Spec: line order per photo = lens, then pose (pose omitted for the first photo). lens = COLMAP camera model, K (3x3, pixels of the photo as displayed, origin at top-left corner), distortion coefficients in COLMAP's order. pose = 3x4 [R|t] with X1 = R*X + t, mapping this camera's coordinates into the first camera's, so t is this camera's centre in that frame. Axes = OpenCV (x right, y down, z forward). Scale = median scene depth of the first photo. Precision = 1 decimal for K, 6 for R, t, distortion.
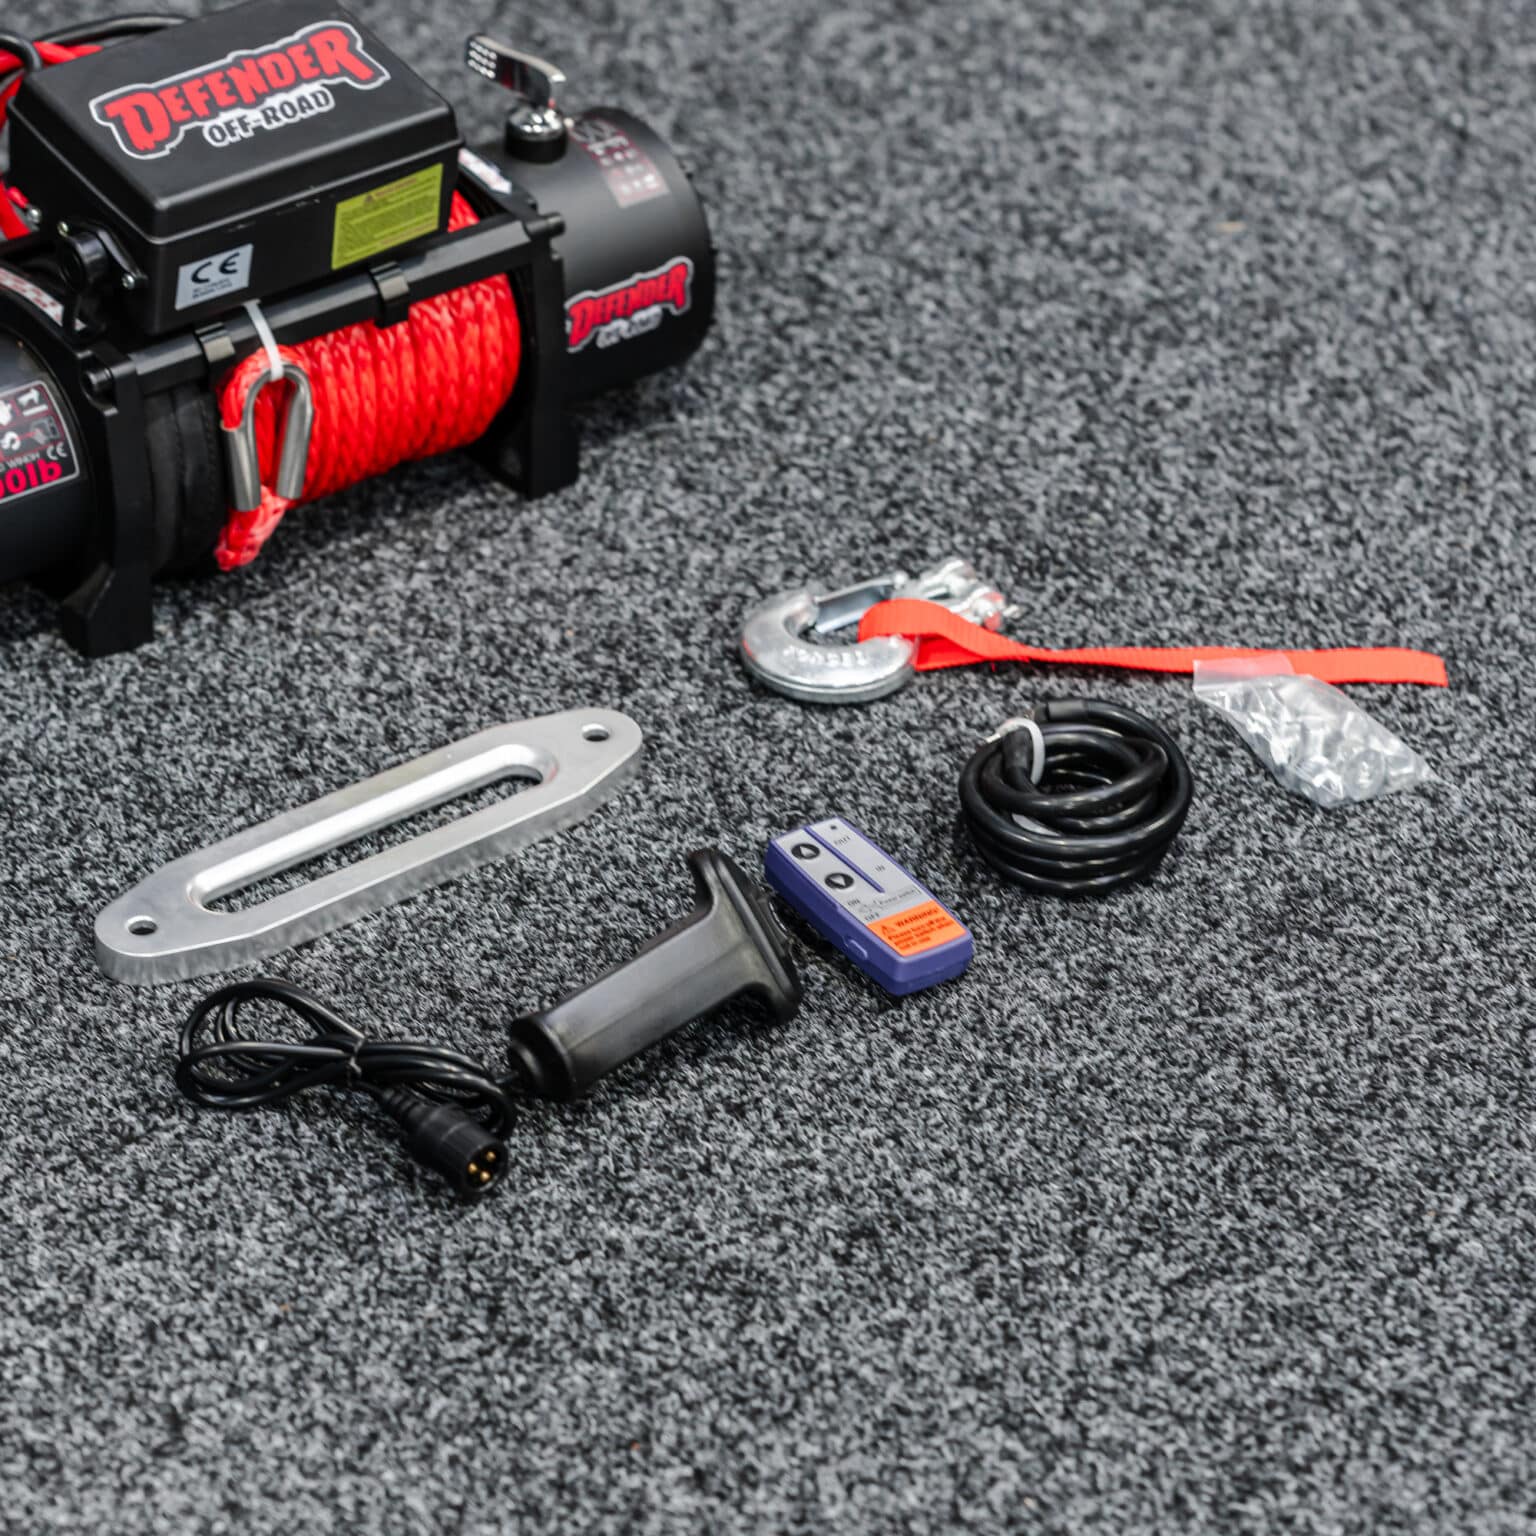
lens RADIAL K [[5966.1, 0, 754.4], [0, 5966.1, 771.9], [0, 0, 1]] dist [0.083583, 0.000000]
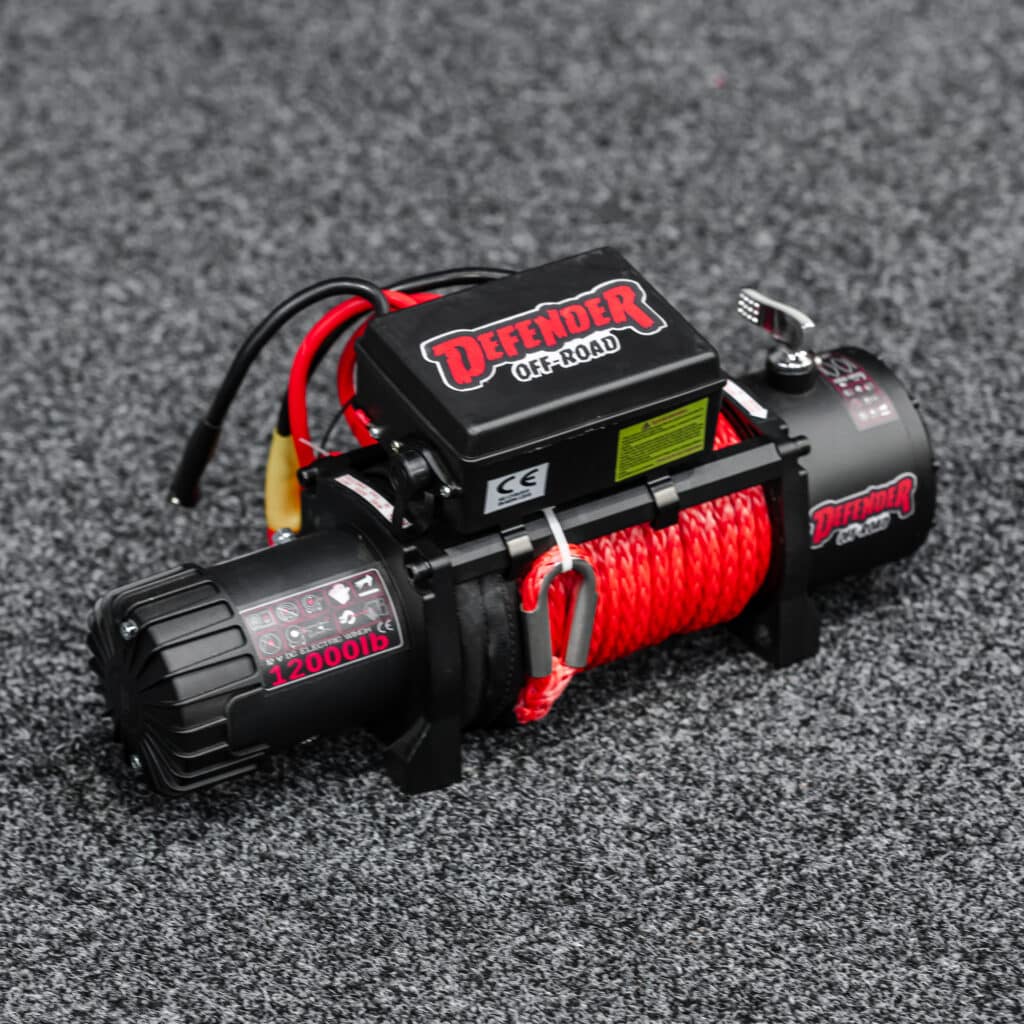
lens RADIAL K [[4432.5, 0, 508.9], [0, 4432.5, 512.5], [0, 0, 1]] dist [0.052889, 0.000000]
pose [[0.992680, 0.025992, -0.117943, 0.014479], [-0.031862, 0.998331, -0.048160, -0.033604], [0.116494, 0.051565, 0.991852, 0.100976]]
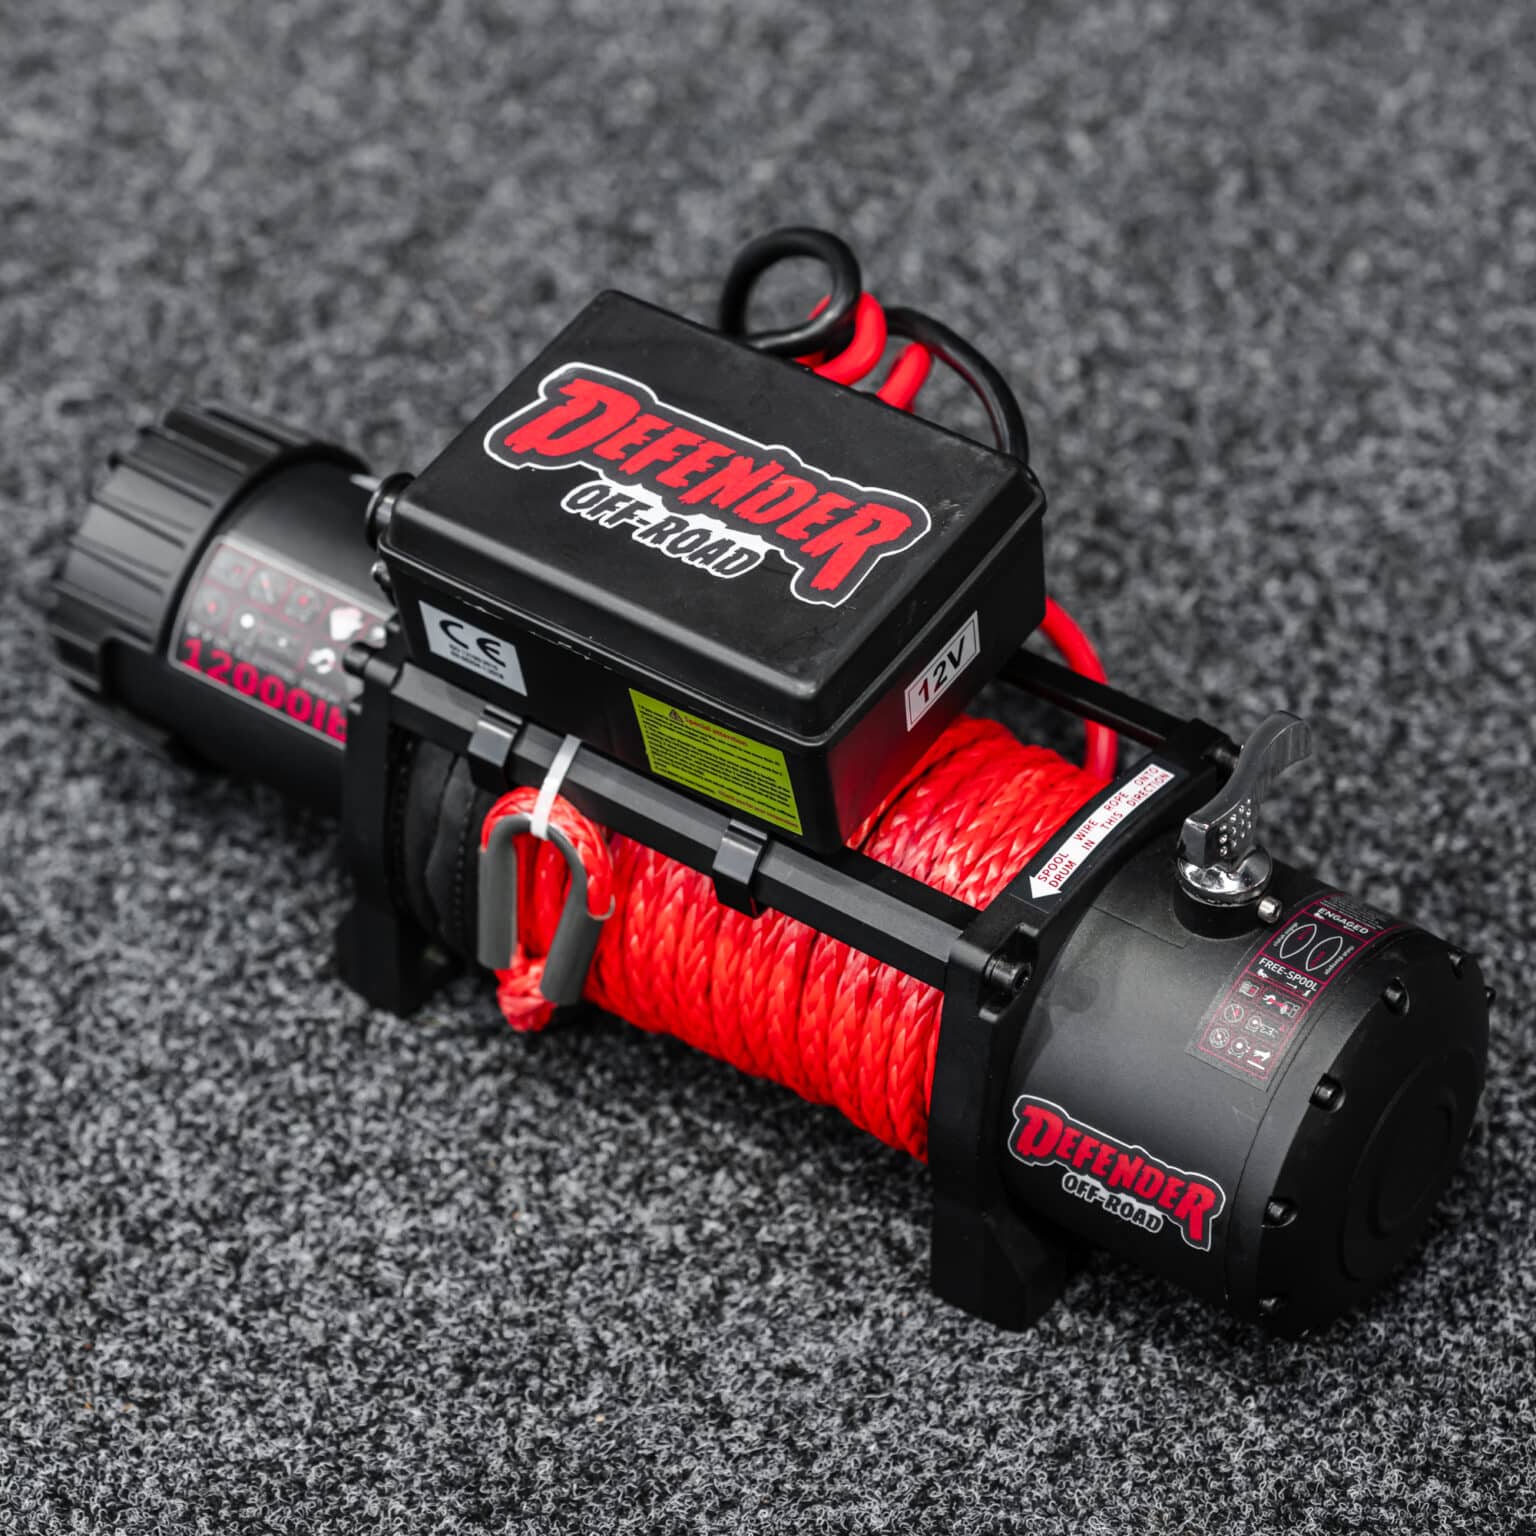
lens RADIAL K [[5966.1, 0, 688.3], [0, 5966.1, 601.7], [0, 0, 1]] dist [0.083583, 0.000000]
pose [[0.271345, 0.584131, -0.764959, 0.436629], [-0.526655, 0.755349, 0.389978, -0.363961], [0.805609, 0.297051, 0.512596, 0.646931]]
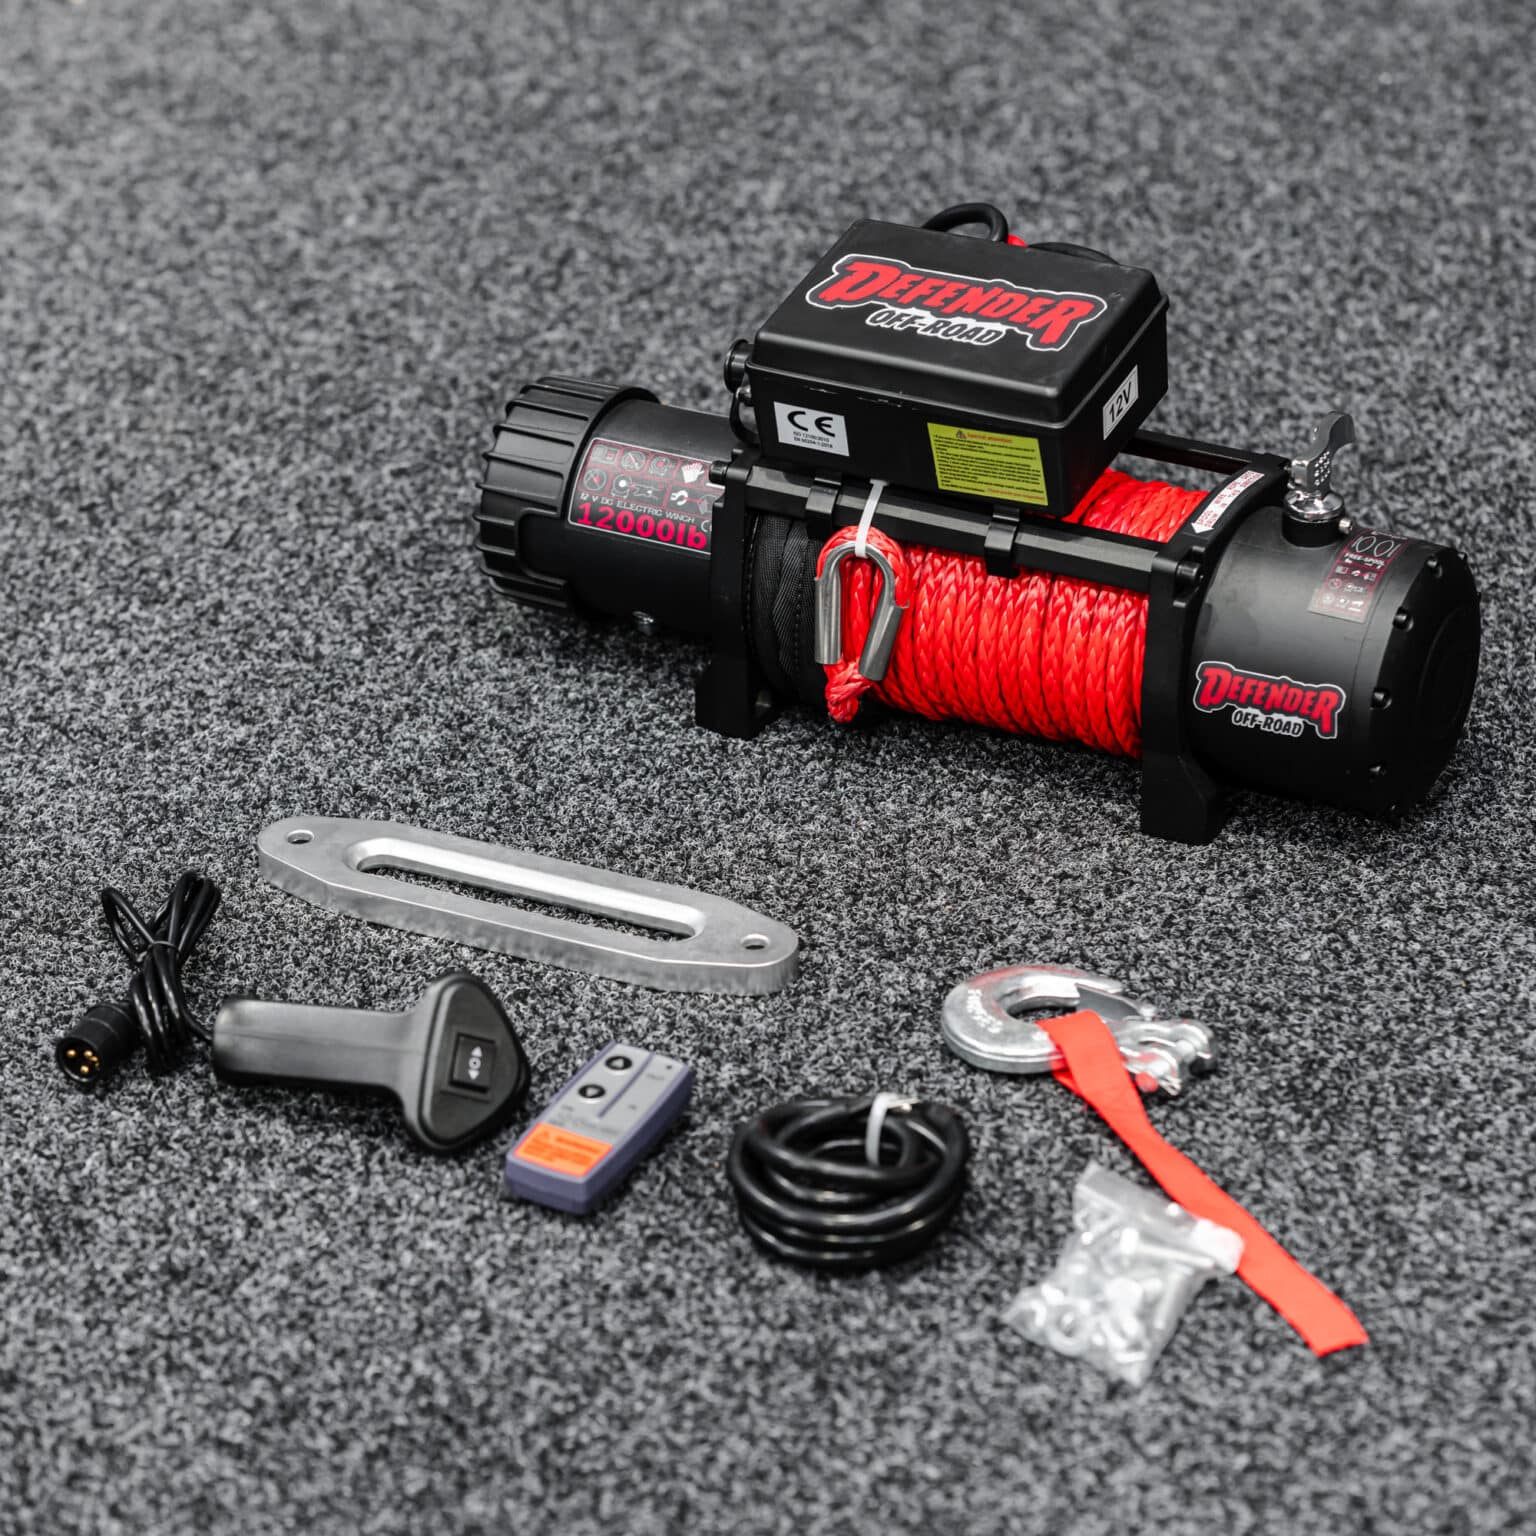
lens RADIAL K [[5966.1, 0, 772.1], [0, 5966.1, 764.0], [0, 0, 1]] dist [0.083583, 0.000000]
pose [[0.421674, 0.405411, -0.811069, 0.787501], [-0.488169, 0.855286, 0.173714, -0.210191], [0.764122, 0.322688, 0.558561, 0.403161]]
